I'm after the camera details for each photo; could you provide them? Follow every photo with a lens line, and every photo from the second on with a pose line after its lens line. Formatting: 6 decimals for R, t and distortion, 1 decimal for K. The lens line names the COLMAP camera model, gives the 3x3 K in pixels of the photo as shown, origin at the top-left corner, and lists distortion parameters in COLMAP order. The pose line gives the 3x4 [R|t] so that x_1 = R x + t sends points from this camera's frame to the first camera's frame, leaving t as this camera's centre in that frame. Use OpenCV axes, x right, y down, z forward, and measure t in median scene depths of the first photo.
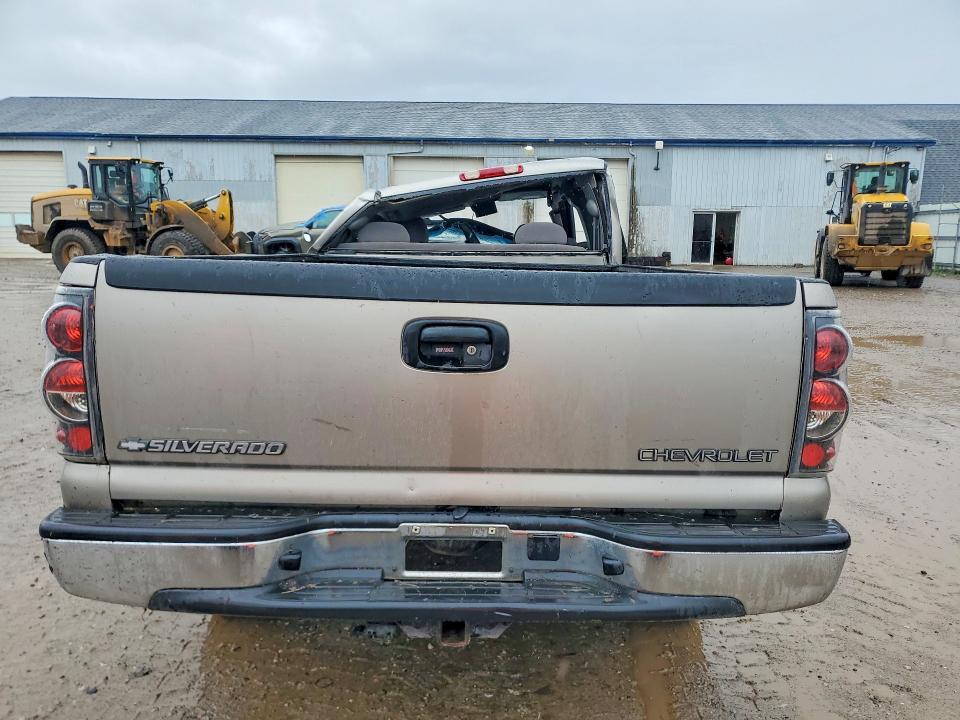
lens RADIAL K [[723.6, 0, 481.6], [0, 723.6, 361.5], [0, 0, 1]] dist [-0.004448, 0.006757]
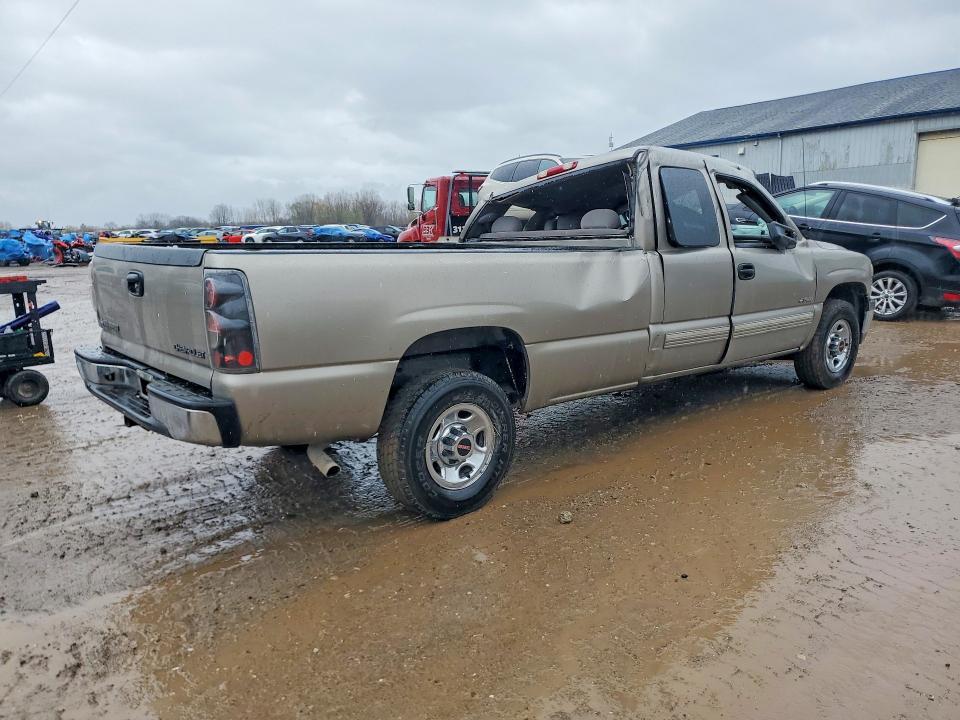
lens RADIAL K [[723.6, 0, 480.3], [0, 723.6, 359.3], [0, 0, 1]] dist [-0.004448, 0.006757]
pose [[0.576138, 0.117456, -0.808869, 0.164347], [-0.109996, 0.991760, 0.065666, -0.003849], [0.809917, 0.051140, 0.584311, 0.041407]]
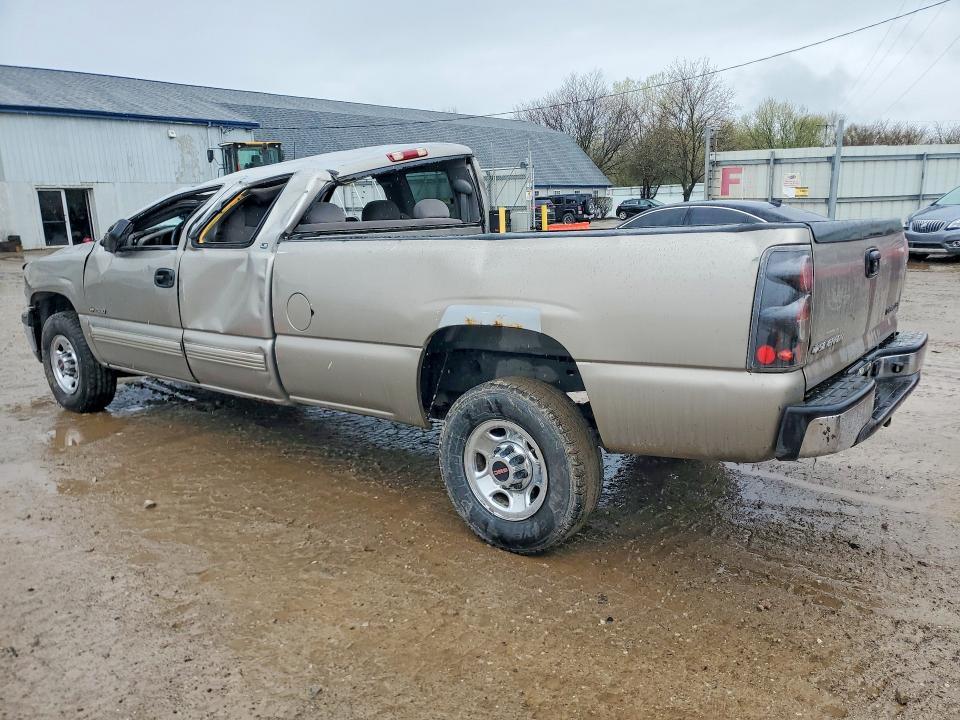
lens RADIAL K [[723.6, 0, 480.8], [0, 723.6, 360.2], [0, 0, 1]] dist [-0.004448, 0.006757]
pose [[0.620150, -0.189284, 0.761305, -0.141456], [0.165890, 0.980150, 0.108563, -0.010817], [-0.766743, 0.058968, 0.639240, 0.044617]]
